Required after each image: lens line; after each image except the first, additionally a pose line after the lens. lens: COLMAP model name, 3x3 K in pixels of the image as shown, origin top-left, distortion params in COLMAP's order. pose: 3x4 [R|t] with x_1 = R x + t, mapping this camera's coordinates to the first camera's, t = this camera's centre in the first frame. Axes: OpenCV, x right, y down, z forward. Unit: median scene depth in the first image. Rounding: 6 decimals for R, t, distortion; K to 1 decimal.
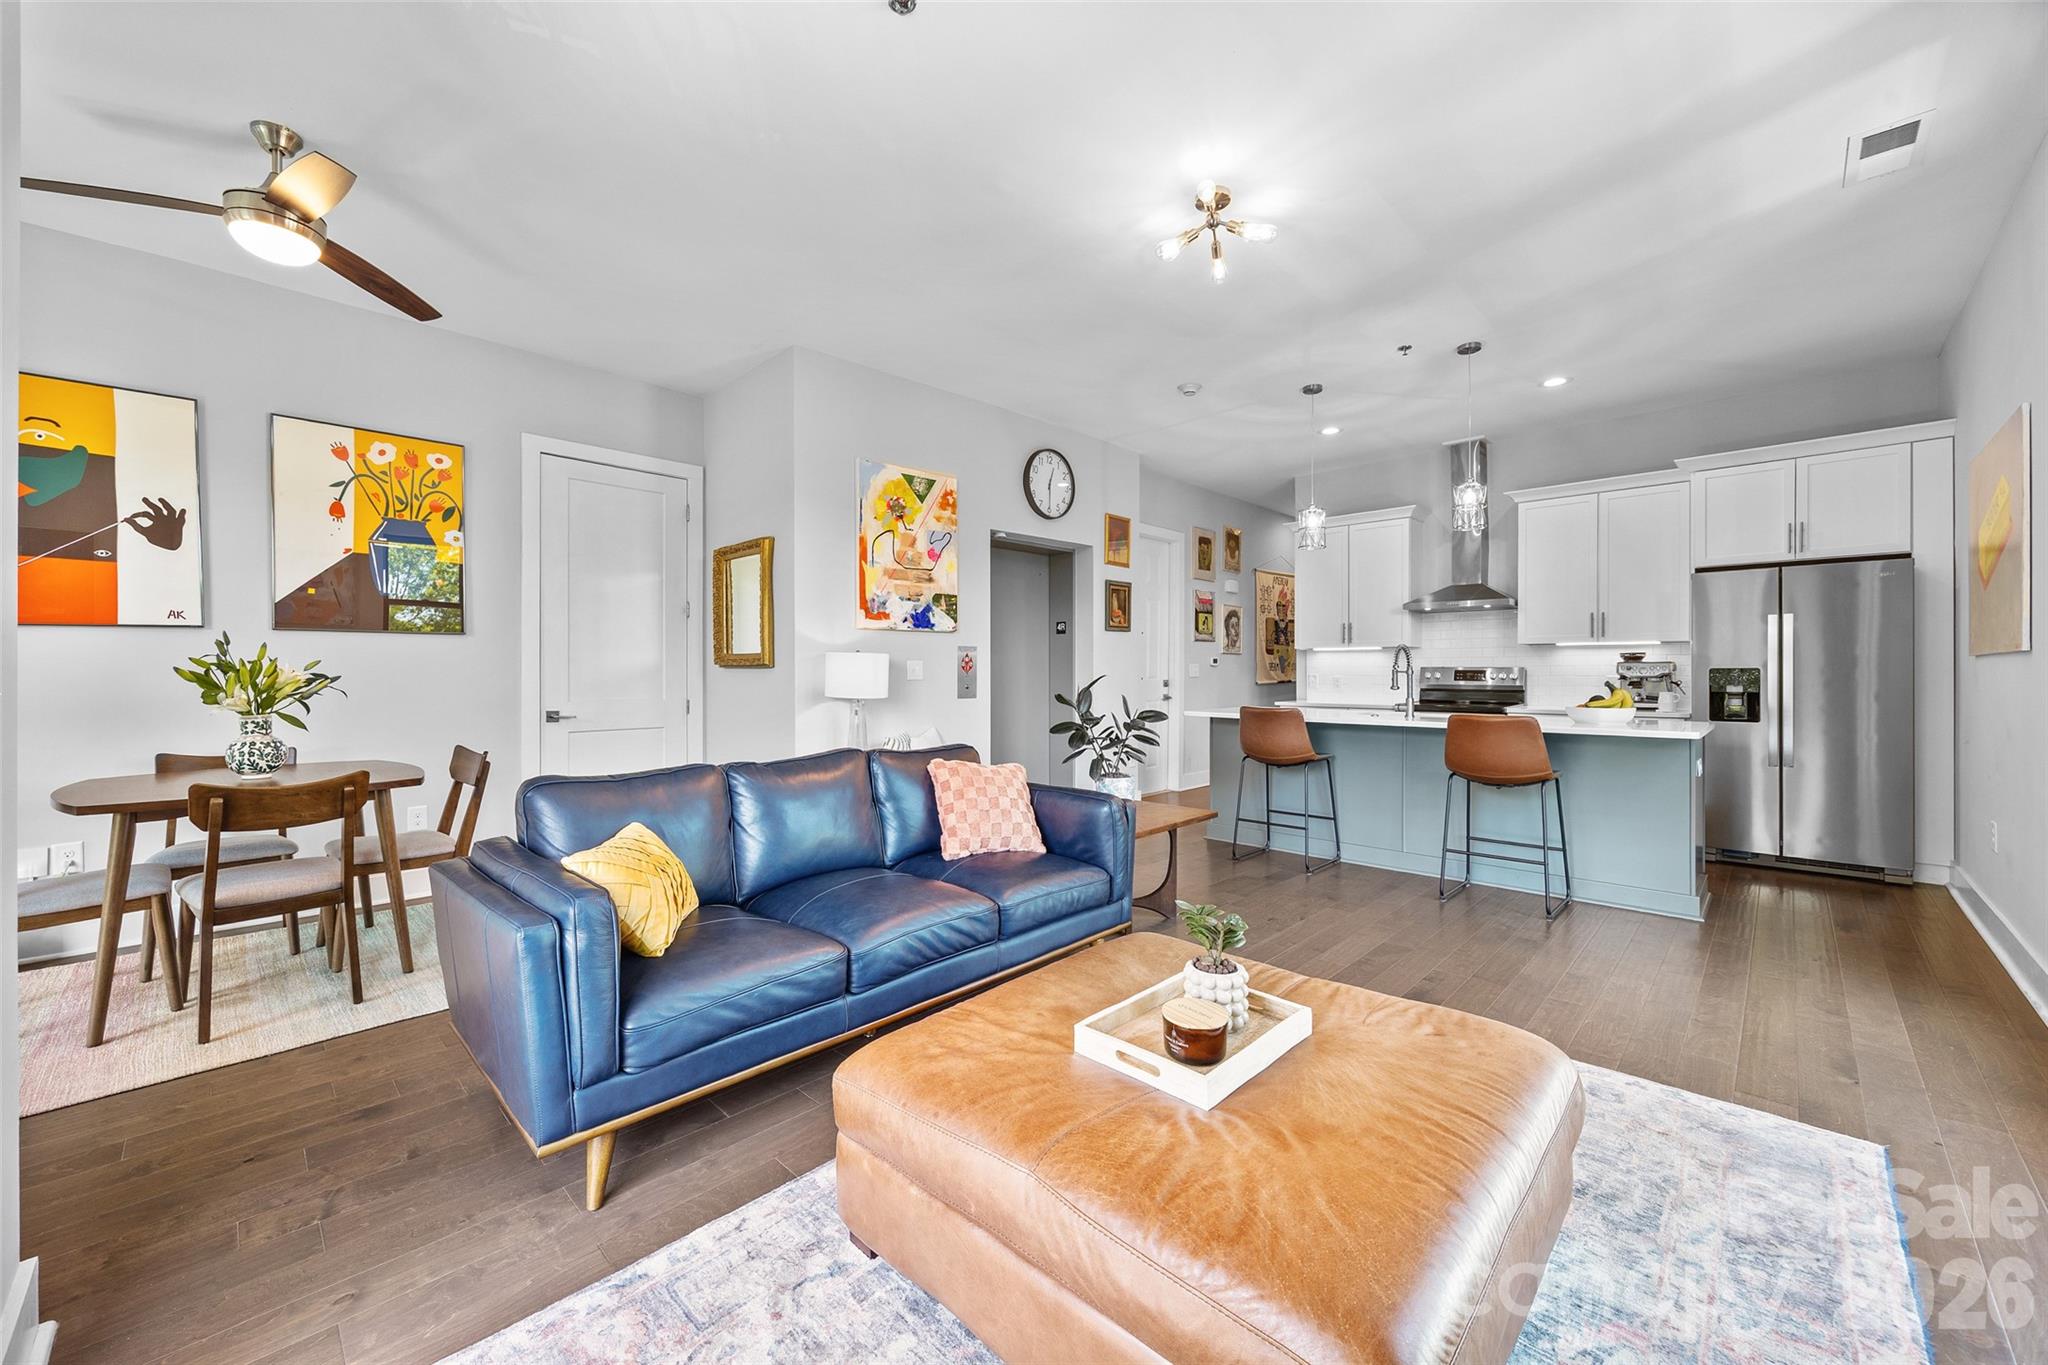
lens RADIAL K [[785.1, 0, 1023.3], [0, 785.1, 676.3], [0, 0, 1]] dist [-0.002842, -0.000092]
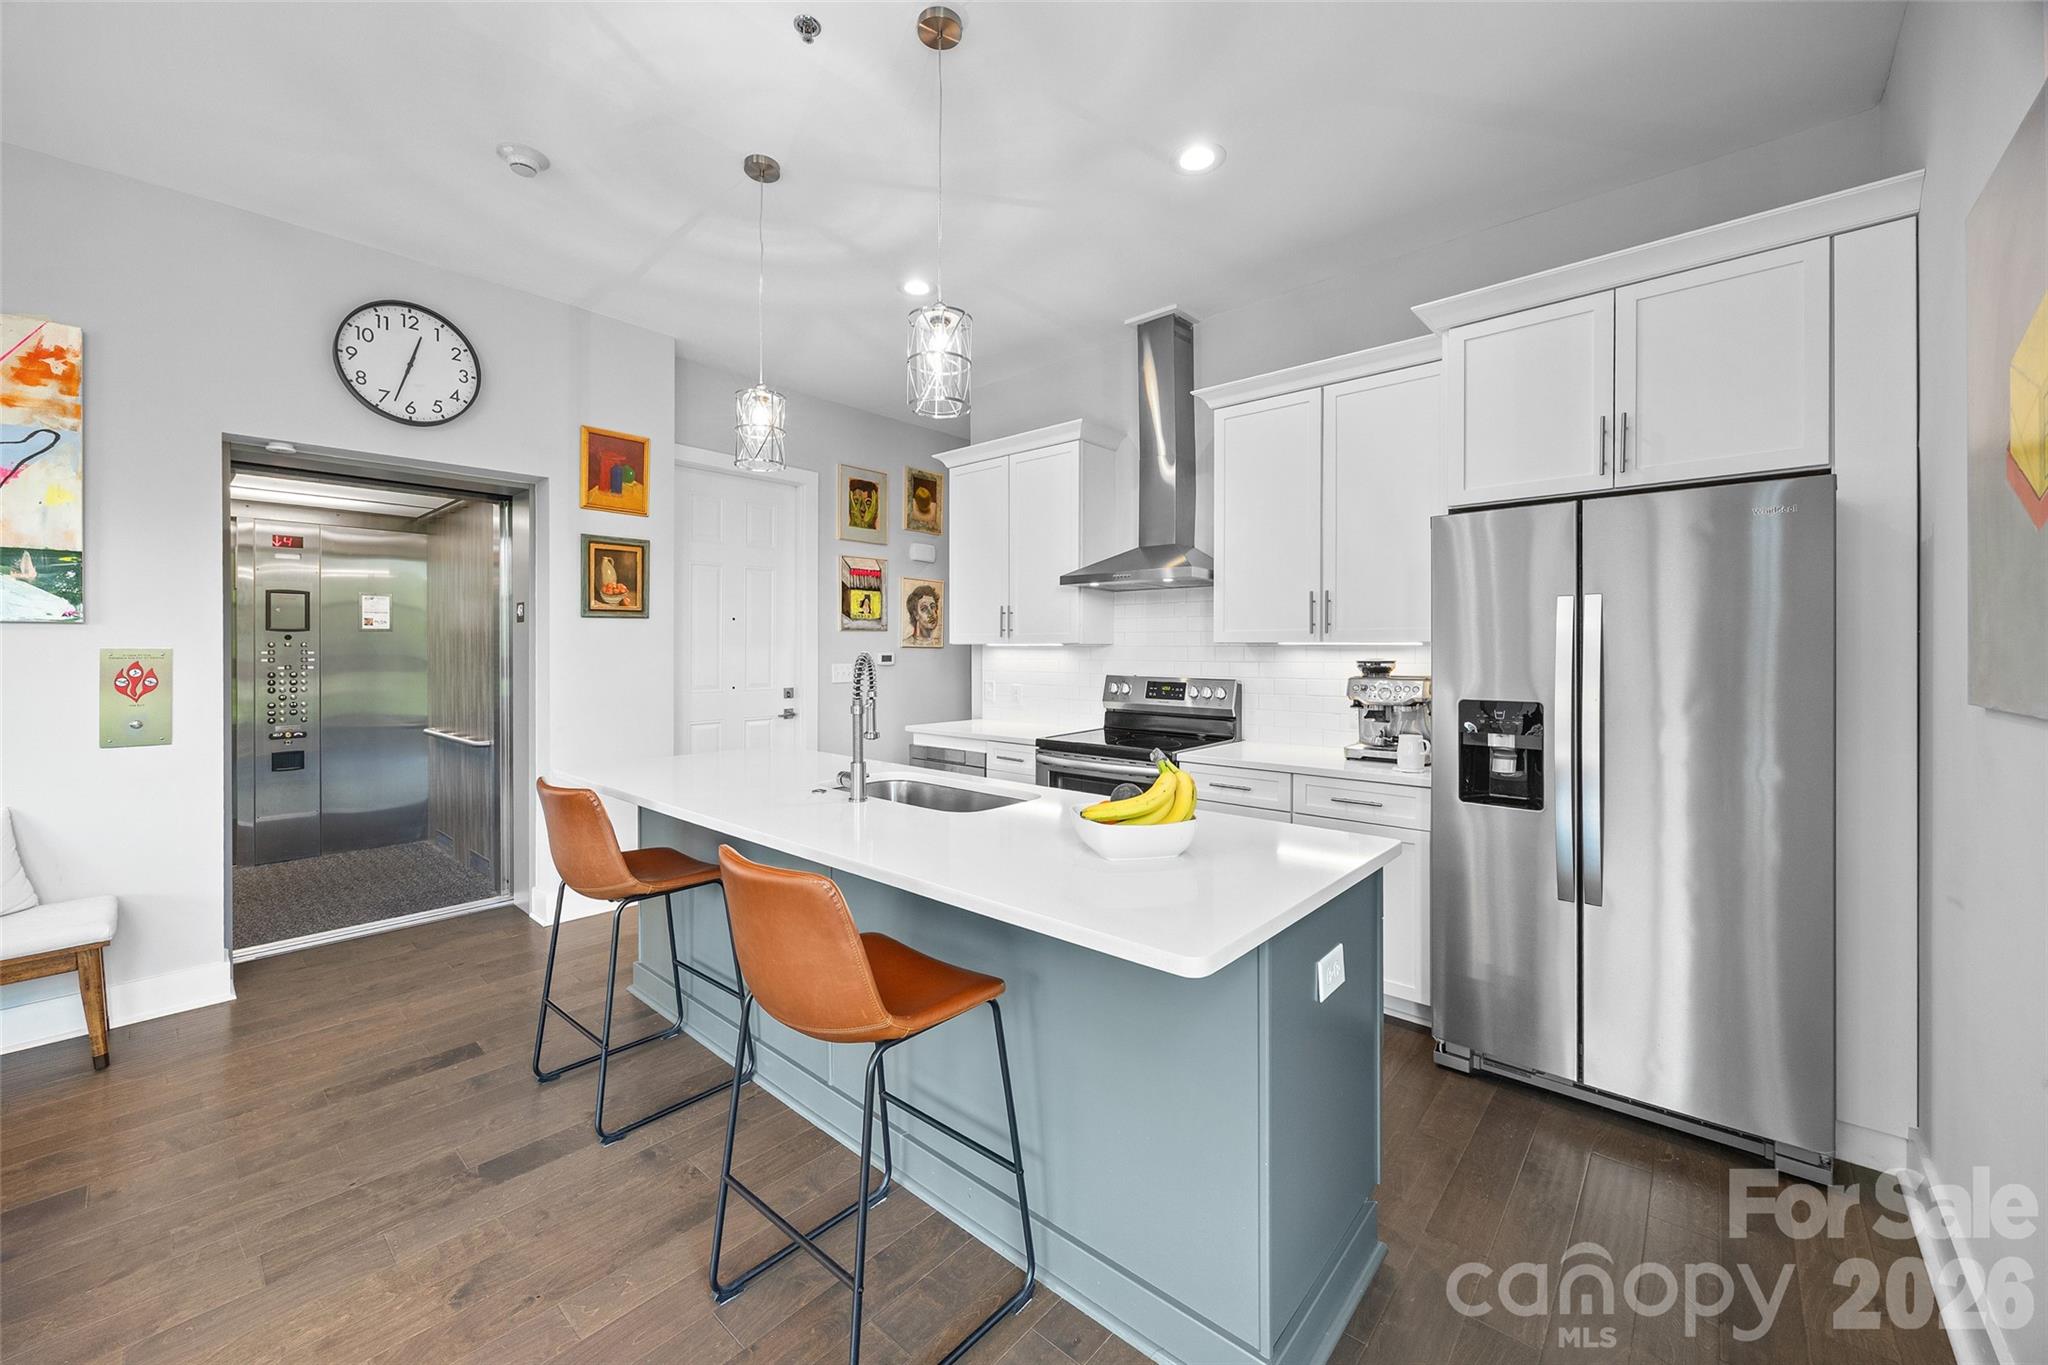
lens RADIAL K [[798.9, 0, 1015.1], [0, 798.9, 654.0], [0, 0, 1]] dist [-0.001790, -0.000429]
pose [[0.998874, 0.001603, 0.047408, 0.535024], [-0.001544, 0.999998, -0.001280, -0.037468], [-0.047410, 0.001205, 0.998875, 0.467493]]
